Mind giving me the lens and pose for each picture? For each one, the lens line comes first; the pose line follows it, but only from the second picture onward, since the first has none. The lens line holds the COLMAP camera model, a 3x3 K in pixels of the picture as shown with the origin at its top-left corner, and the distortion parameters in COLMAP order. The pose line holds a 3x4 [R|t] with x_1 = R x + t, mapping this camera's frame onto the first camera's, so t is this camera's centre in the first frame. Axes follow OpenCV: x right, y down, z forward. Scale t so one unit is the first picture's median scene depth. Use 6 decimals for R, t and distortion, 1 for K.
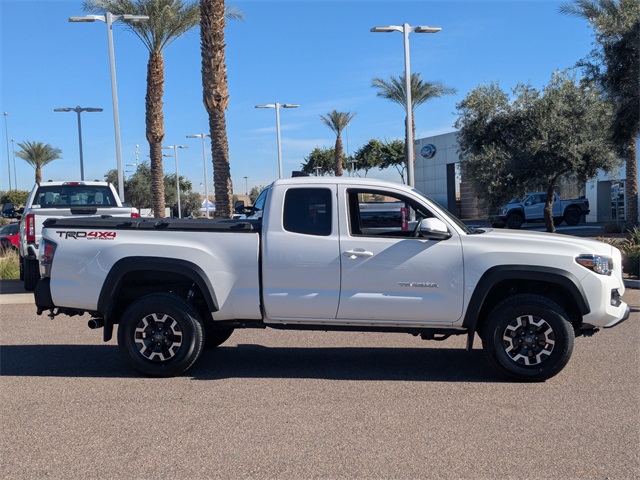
lens RADIAL K [[963.6, 0, 320.0], [0, 963.6, 240.0], [0, 0, 1]] dist [0.050541, 0.038302]
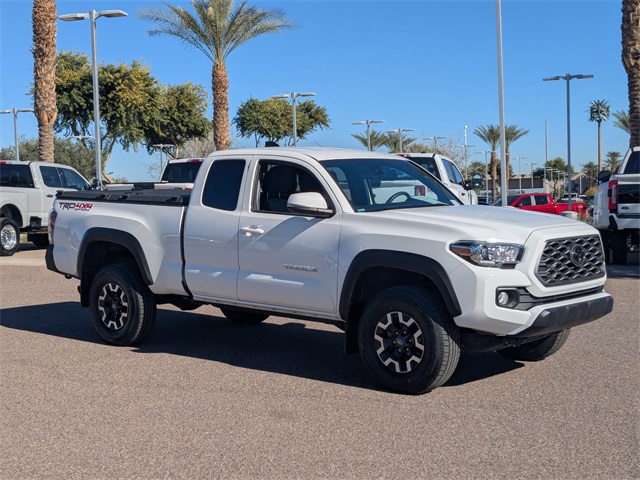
lens RADIAL K [[963.6, 0, 320.0], [0, 963.6, 240.0], [0, 0, 1]] dist [0.050541, 0.038302]
pose [[0.822696, 0.034017, -0.567463, 0.597856], [-0.016237, 0.999207, 0.036358, -0.011270], [0.568250, -0.020698, 0.822596, 0.278358]]
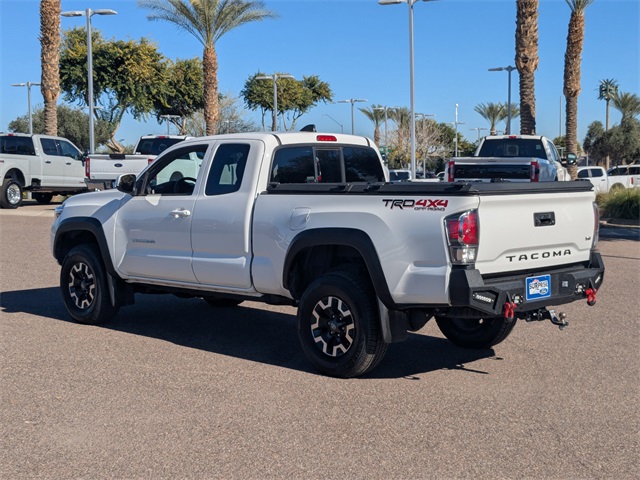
lens RADIAL K [[930.8, 0, 320.0], [0, 930.8, 240.0], [0, 0, 1]] dist [0.045011, 0.036476]
pose [[0.817179, 0.072440, -0.571814, 1.154968], [-0.040045, 0.996809, 0.069052, -0.017080], [0.574991, -0.033529, 0.817472, -0.091572]]
